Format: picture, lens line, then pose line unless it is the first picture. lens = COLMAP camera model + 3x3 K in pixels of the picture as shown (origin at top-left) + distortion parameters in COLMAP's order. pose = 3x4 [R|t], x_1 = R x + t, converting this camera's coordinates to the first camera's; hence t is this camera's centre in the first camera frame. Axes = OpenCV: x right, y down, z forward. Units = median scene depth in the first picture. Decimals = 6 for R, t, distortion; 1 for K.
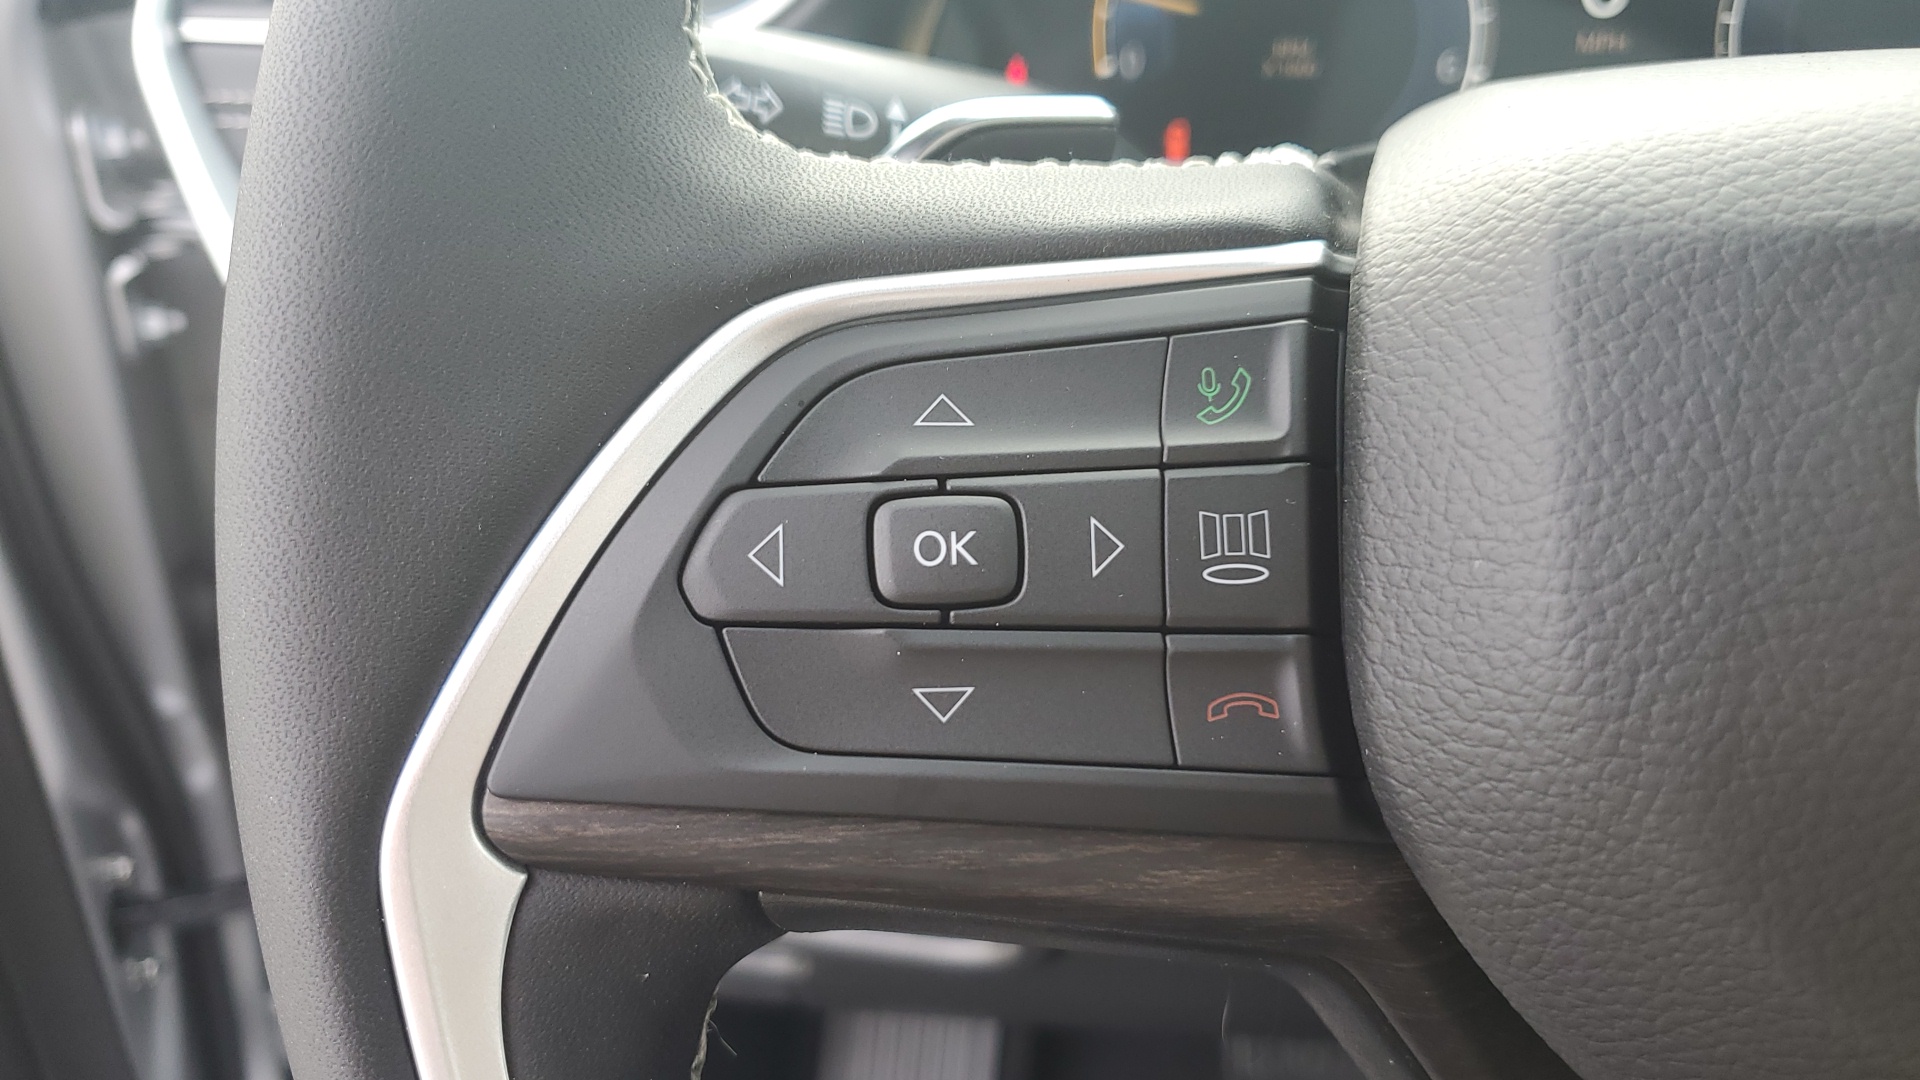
lens RADIAL K [[1517.4, 0, 946.3], [0, 1517.4, 549.1], [0, 0, 1]] dist [0.039503, -0.048665]
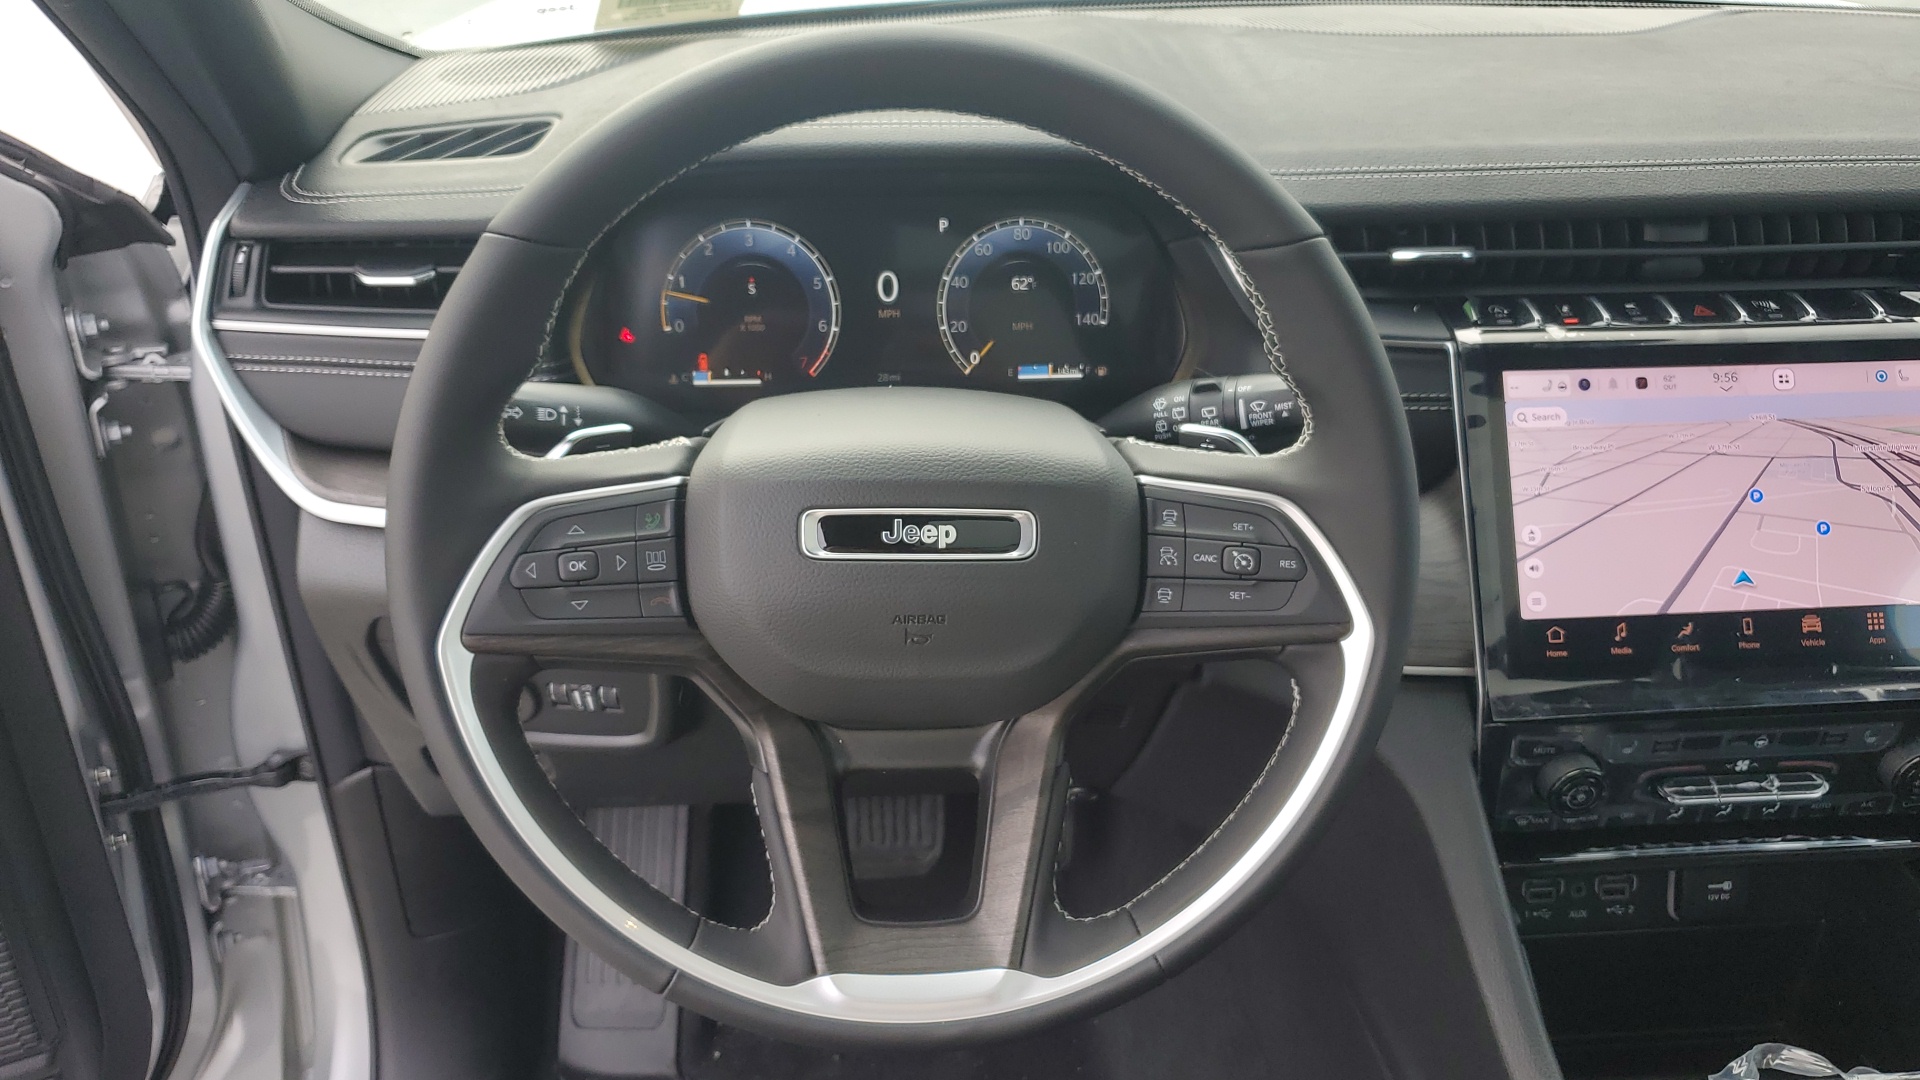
lens RADIAL K [[1517.4, 0, 960.9], [0, 1517.4, 549.7], [0, 0, 1]] dist [0.039503, -0.048665]
pose [[0.982453, -0.060231, 0.176515, 0.267578], [0.054827, 0.997870, 0.035339, -0.120777], [-0.178267, -0.025041, 0.983663, -2.900371]]
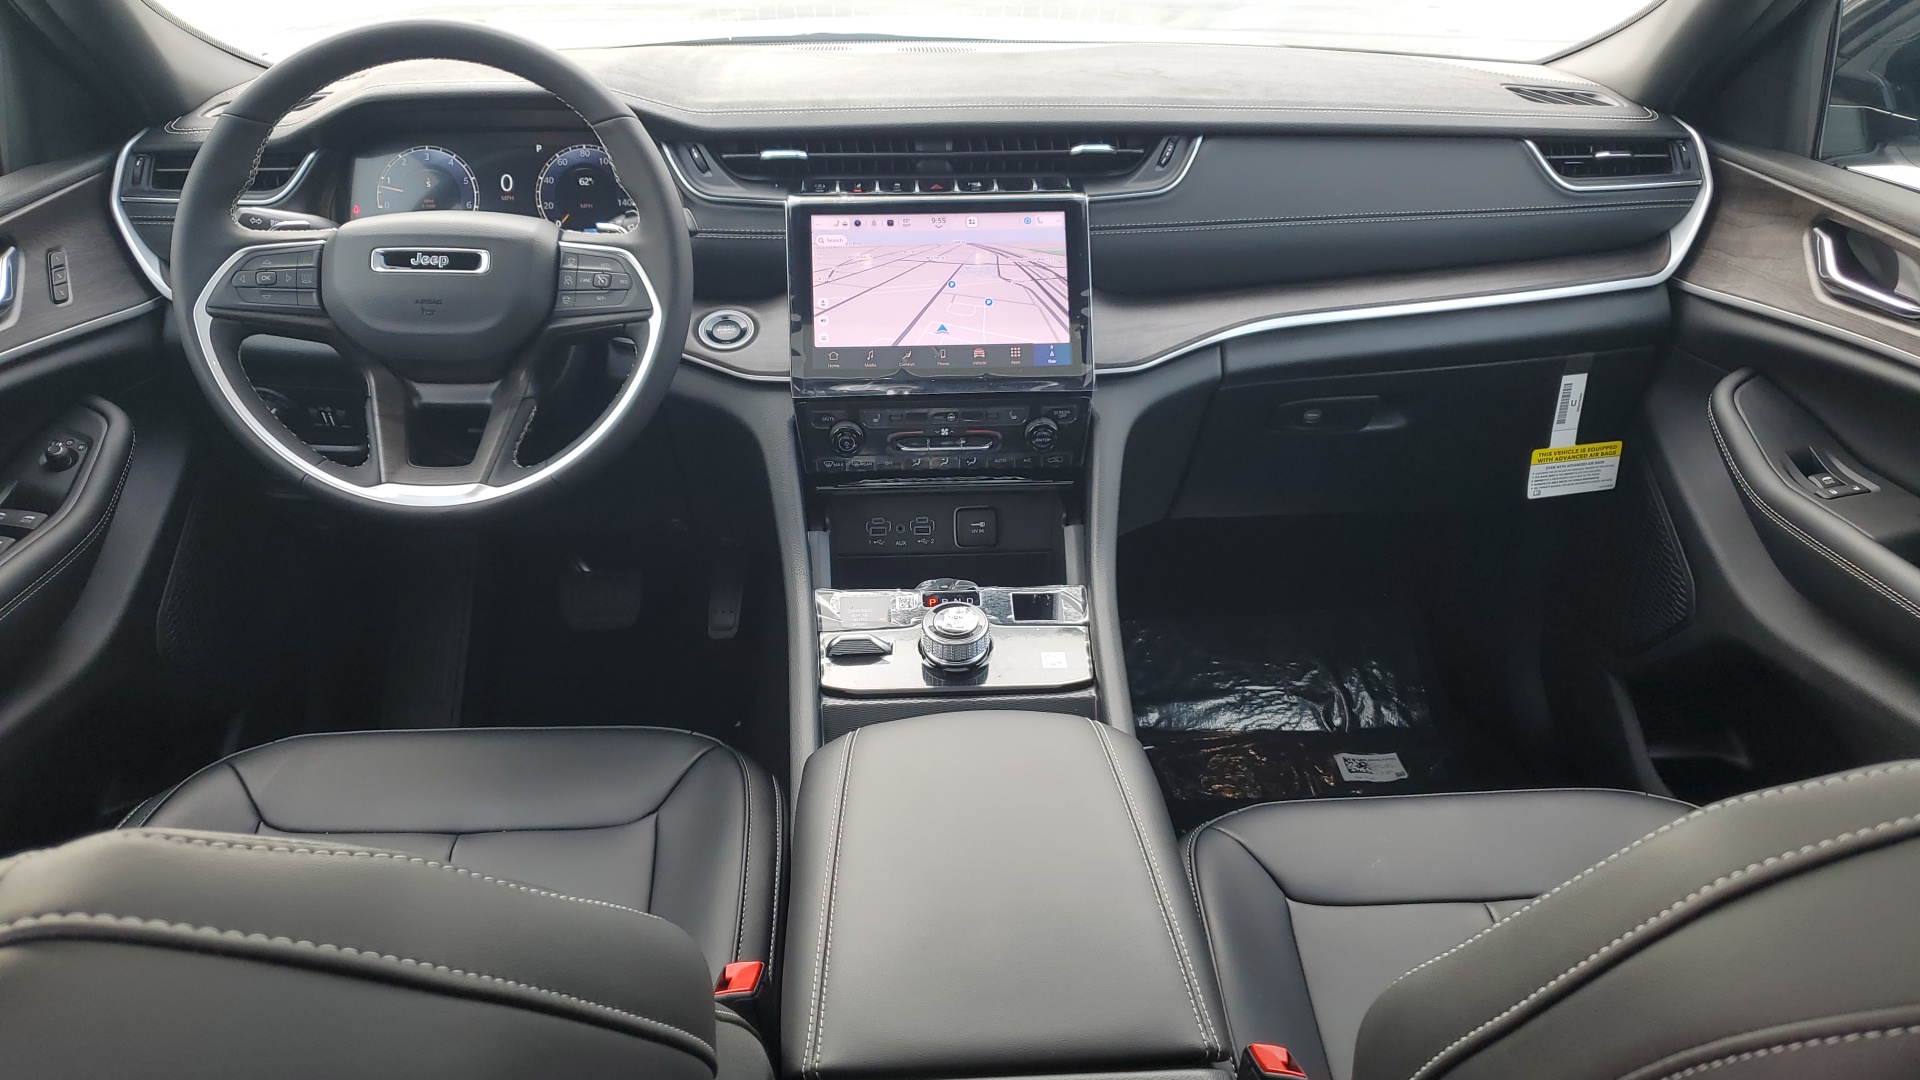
lens RADIAL K [[1517.4, 0, 957.7], [0, 1517.4, 550.9], [0, 0, 1]] dist [0.039503, -0.048665]
pose [[0.988495, -0.045958, 0.144105, 2.264149], [0.050494, 0.998332, -0.027980, 1.757085], [-0.142579, 0.034935, 0.989167, -7.088990]]
